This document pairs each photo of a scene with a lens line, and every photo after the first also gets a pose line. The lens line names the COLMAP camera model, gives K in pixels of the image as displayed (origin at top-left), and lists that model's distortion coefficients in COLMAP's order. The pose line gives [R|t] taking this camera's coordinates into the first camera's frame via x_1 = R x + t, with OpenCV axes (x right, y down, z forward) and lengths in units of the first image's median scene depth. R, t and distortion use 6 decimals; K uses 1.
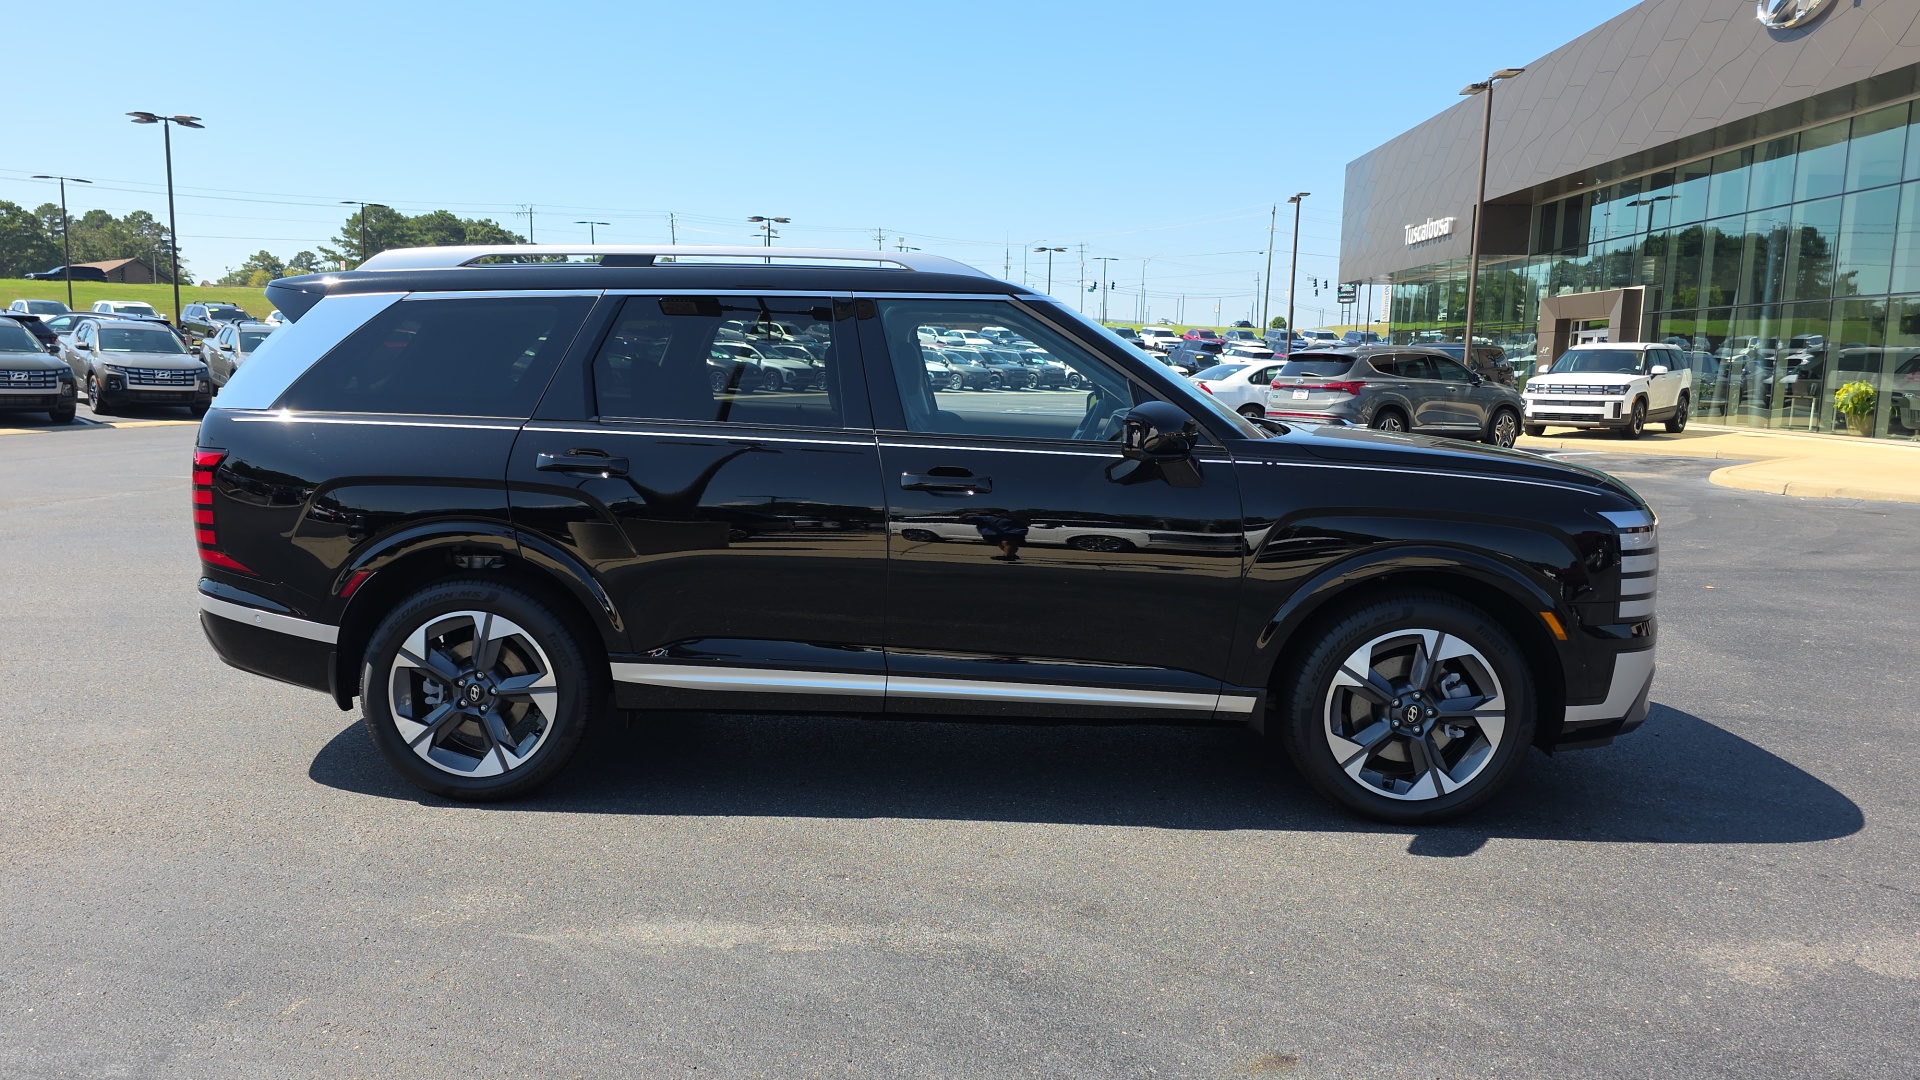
lens RADIAL K [[1306.6, 0, 913.8], [0, 1306.6, 536.4], [0, 0, 1]] dist [0.061146, -0.065915]
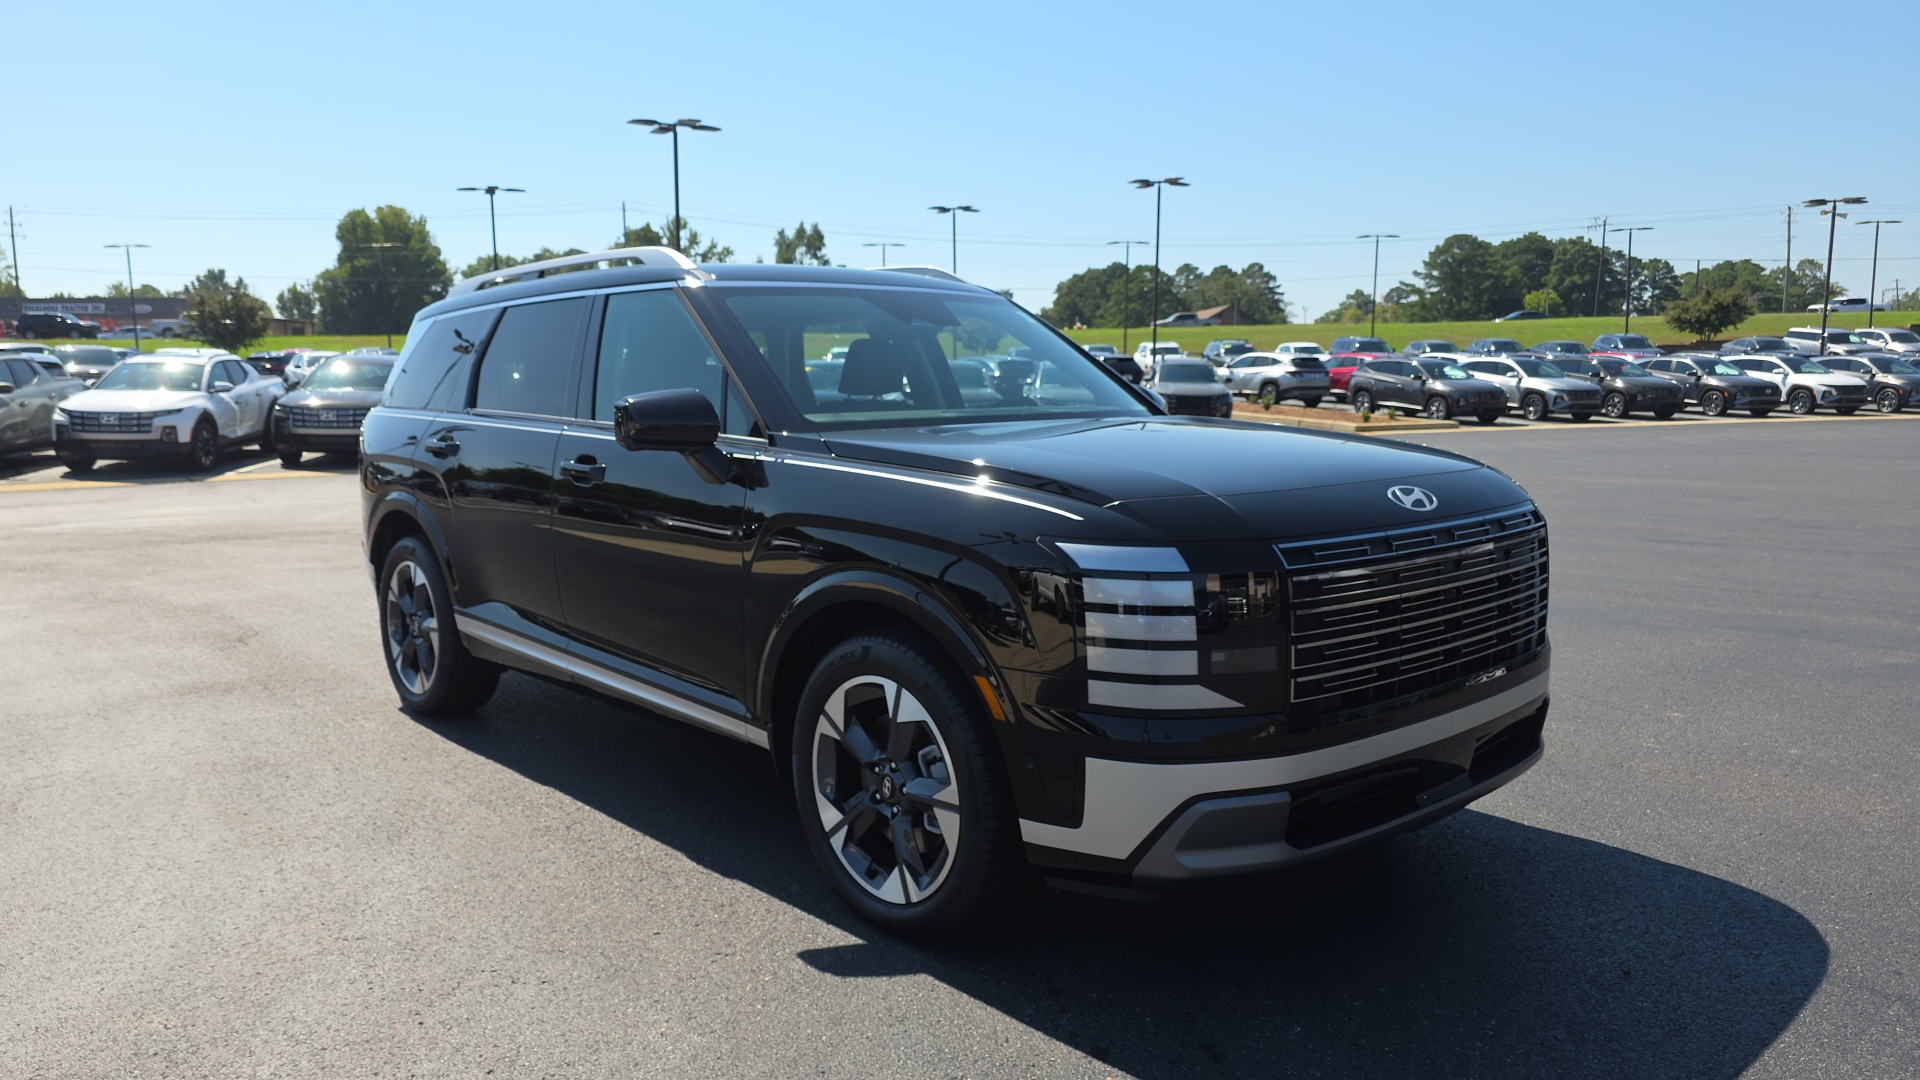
lens RADIAL K [[1308.7, 0, 942.3], [0, 1308.7, 553.4], [0, 0, 1]] dist [0.031955, -0.040928]
pose [[0.692173, 0.070432, -0.718287, 0.104978], [-0.077562, 0.996722, 0.022993, -0.002478], [0.717552, 0.039797, 0.695367, 0.053907]]
